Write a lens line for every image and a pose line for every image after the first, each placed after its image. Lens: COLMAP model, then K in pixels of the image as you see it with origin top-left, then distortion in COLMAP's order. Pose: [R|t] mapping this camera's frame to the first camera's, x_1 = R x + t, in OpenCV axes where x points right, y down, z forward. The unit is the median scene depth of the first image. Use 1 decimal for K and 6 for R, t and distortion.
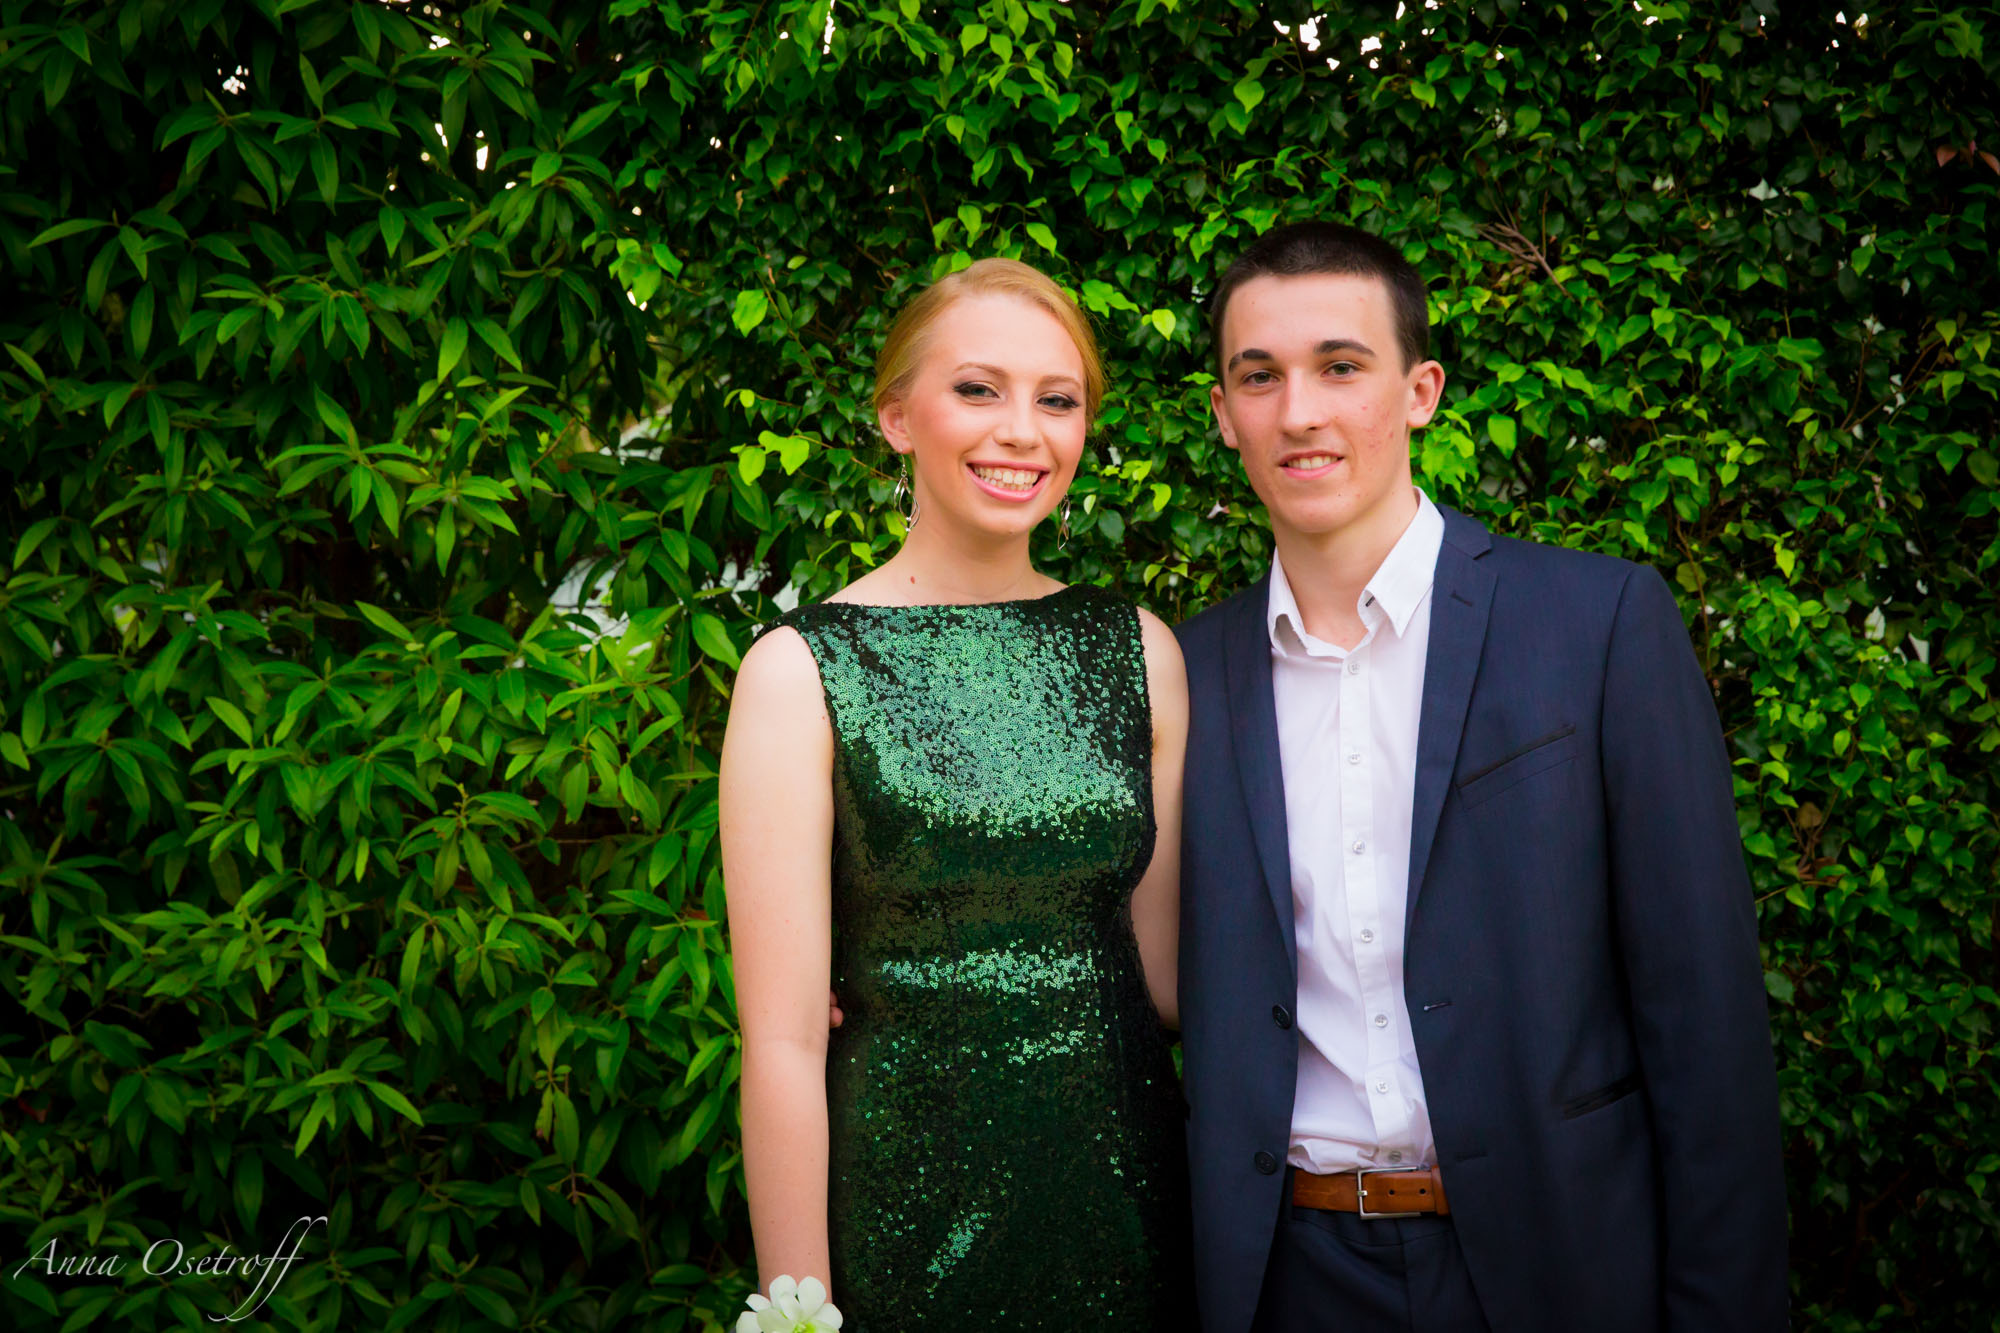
lens RADIAL K [[3052.4, 0, 1012.5], [0, 3052.4, 638.6], [0, 0, 1]] dist [0.149264, 0.000000]
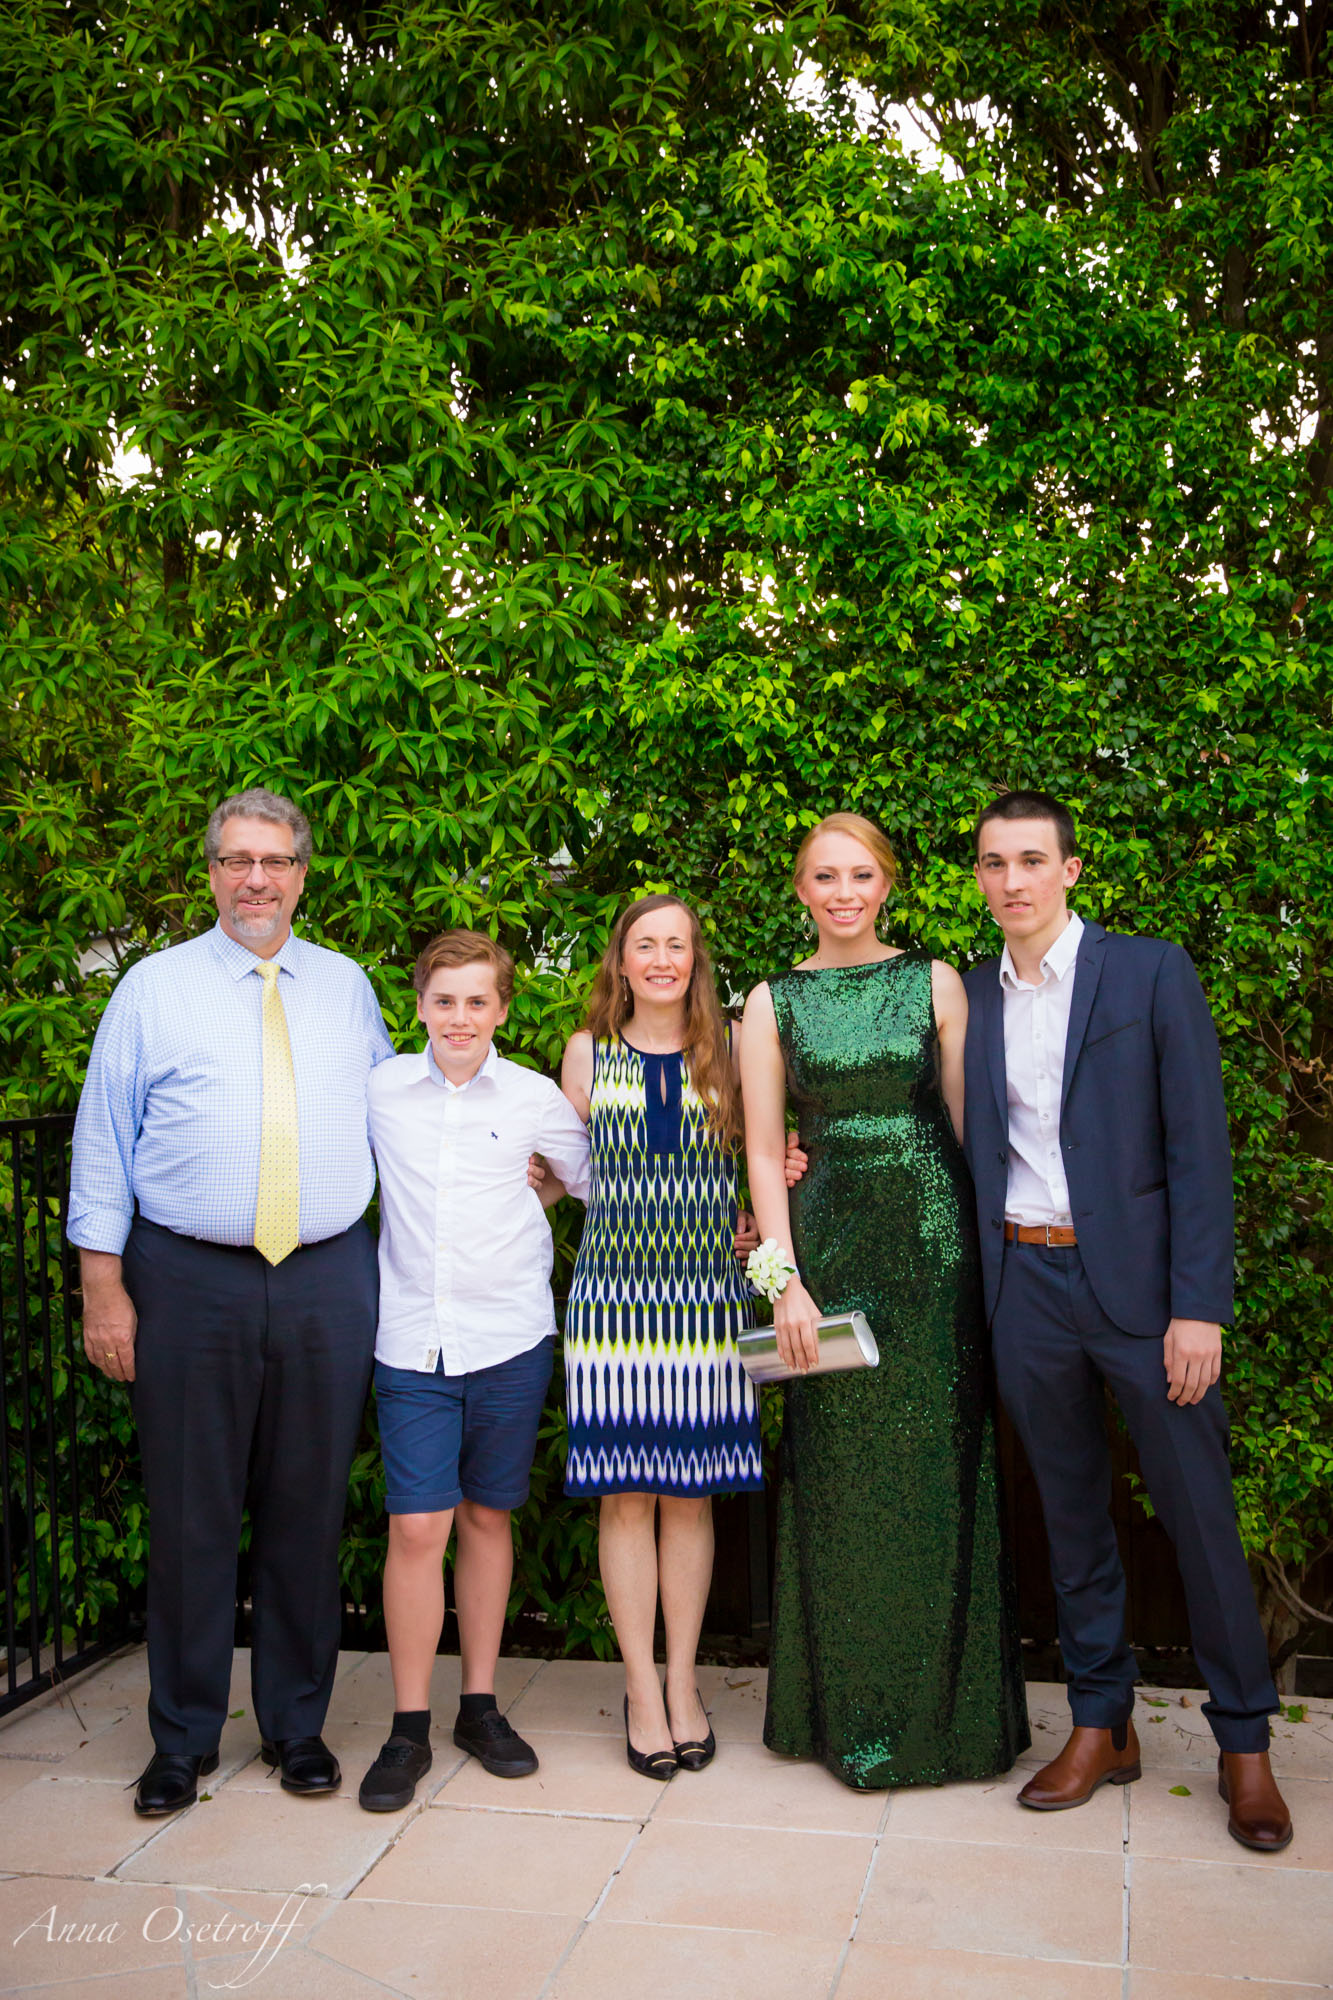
lens RADIAL K [[2146.2, 0, 640.5], [0, 2146.2, 947.2], [0, 0, 1]] dist [0.018203, 0.000000]
pose [[0.998184, -0.000067, -0.060241, 0.002628], [-0.000150, 0.999993, -0.003603, -0.017590], [0.060241, 0.003605, 0.998177, -0.479153]]
